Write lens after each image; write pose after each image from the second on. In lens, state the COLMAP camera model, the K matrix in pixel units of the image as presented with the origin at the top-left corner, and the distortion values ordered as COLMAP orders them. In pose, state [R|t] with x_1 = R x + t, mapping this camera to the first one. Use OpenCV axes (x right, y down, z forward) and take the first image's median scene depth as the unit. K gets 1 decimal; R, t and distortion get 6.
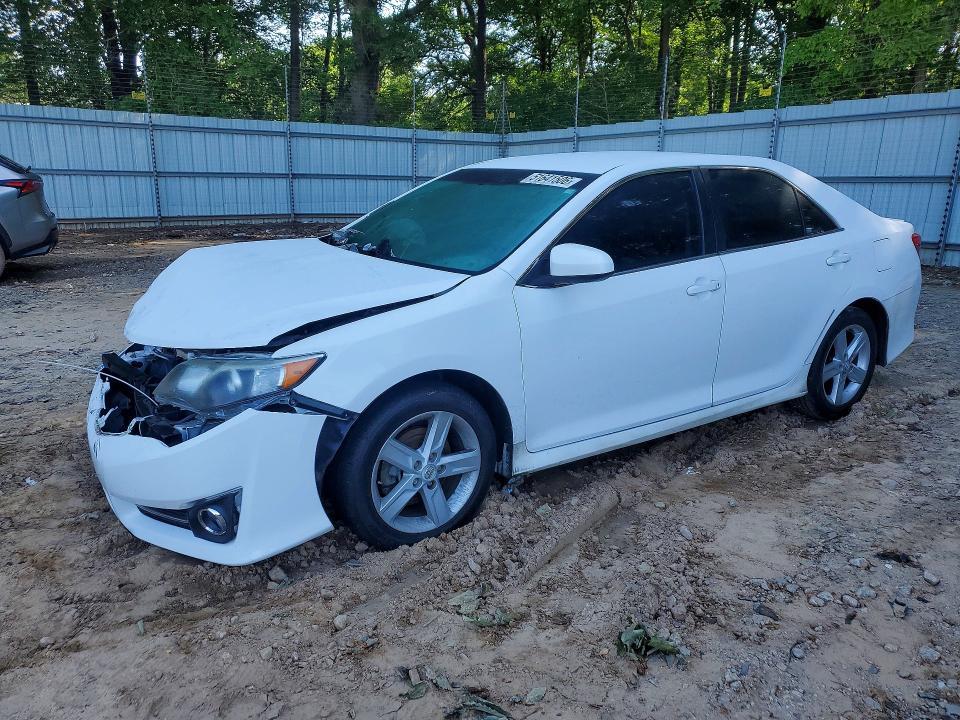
lens RADIAL K [[754.1, 0, 474.6], [0, 754.1, 355.9], [0, 0, 1]] dist [-0.009038, 0.063584]
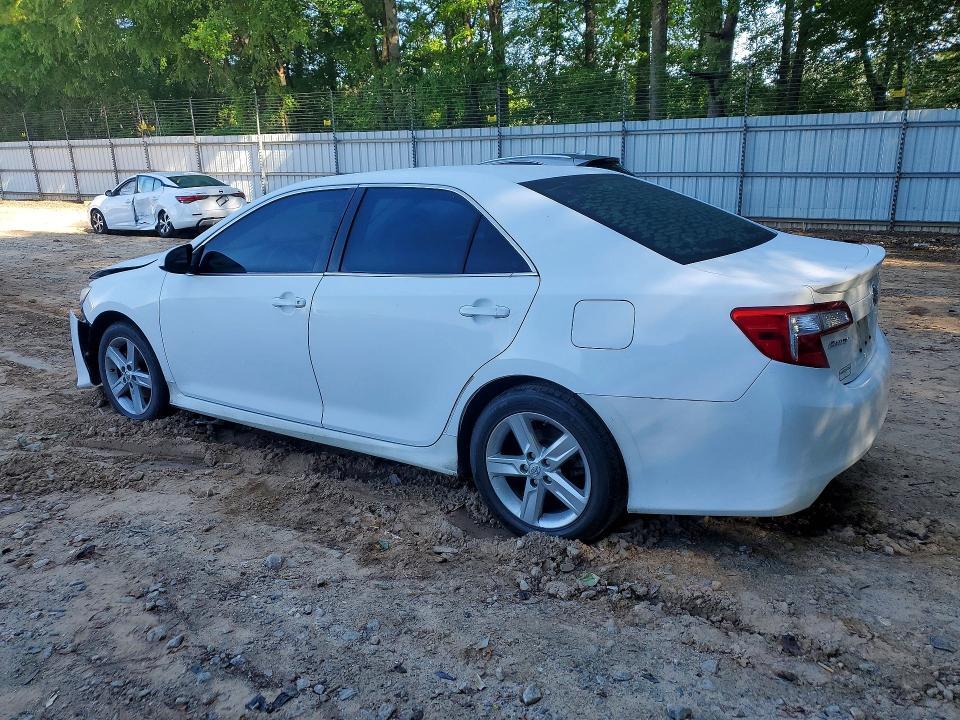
lens RADIAL K [[745.0, 0, 480.0], [0, 745.0, 360.0], [0, 0, 1]] dist [0.003585, 0.002598]
pose [[0.407852, 0.210246, -0.888512, 0.258120], [-0.208268, 0.968895, 0.133666, -0.035936], [0.888978, 0.130532, 0.438954, 0.168869]]
